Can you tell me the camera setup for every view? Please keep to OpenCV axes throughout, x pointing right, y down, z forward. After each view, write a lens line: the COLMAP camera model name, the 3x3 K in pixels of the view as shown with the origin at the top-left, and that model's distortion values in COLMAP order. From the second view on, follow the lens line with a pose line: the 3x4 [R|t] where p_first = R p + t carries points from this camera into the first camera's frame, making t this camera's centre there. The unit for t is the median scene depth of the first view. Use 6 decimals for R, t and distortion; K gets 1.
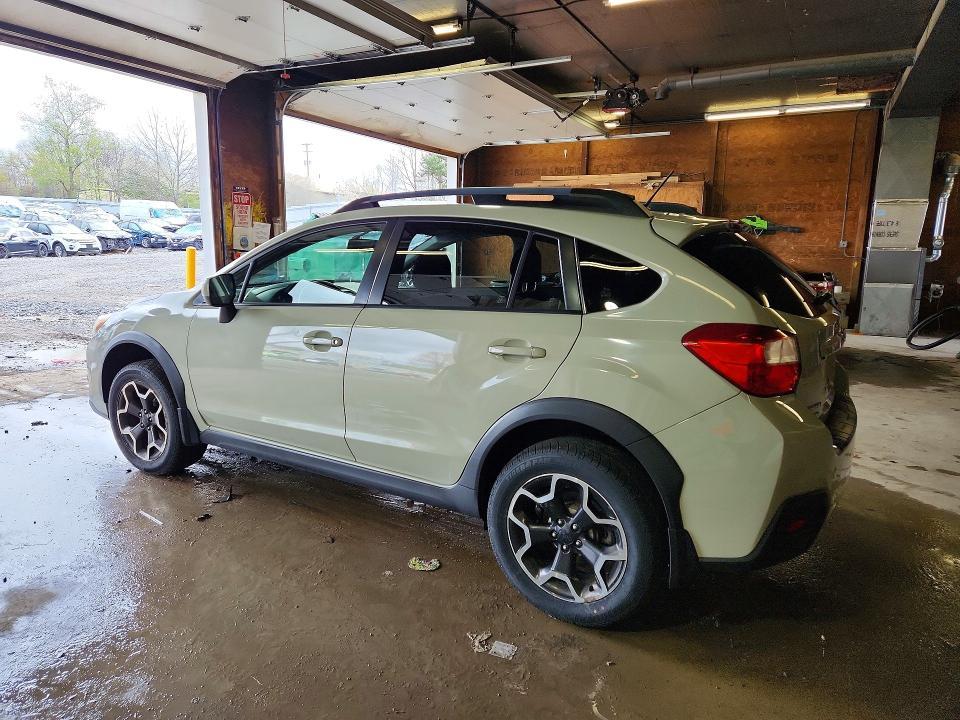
lens RADIAL K [[644.6, 0, 481.9], [0, 644.6, 357.6], [0, 0, 1]] dist [0.030029, -0.008554]
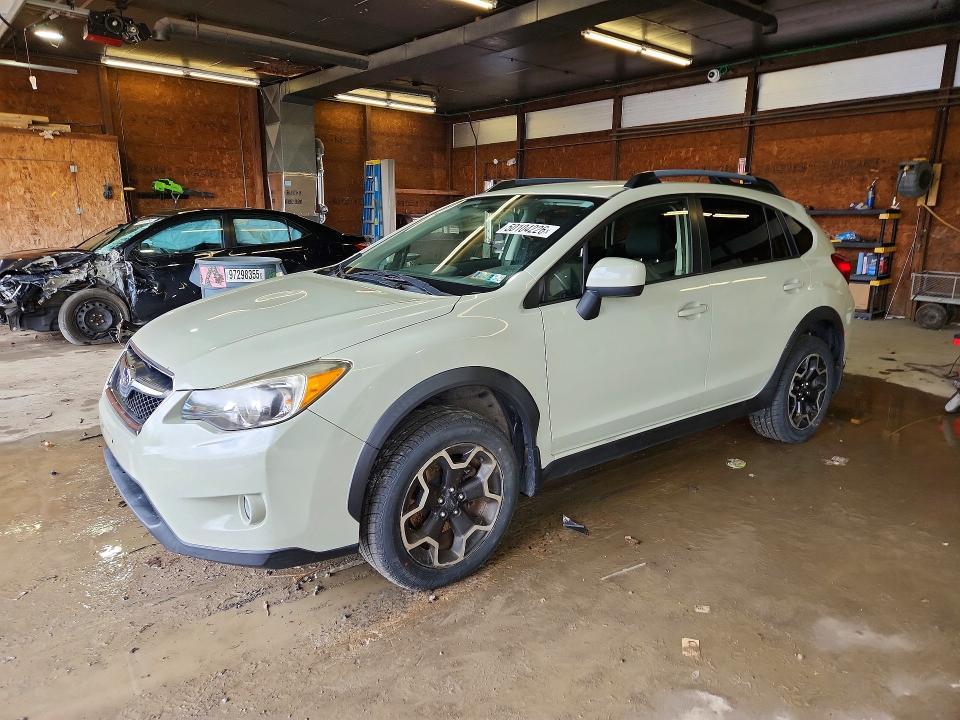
lens RADIAL K [[644.6, 0, 481.5], [0, 644.6, 357.7], [0, 0, 1]] dist [0.030029, -0.008554]
pose [[0.335852, -0.214324, 0.917207, -1.044141], [0.160315, 0.972567, 0.168558, -0.143422], [-0.928172, 0.090431, 0.360998, 0.718788]]
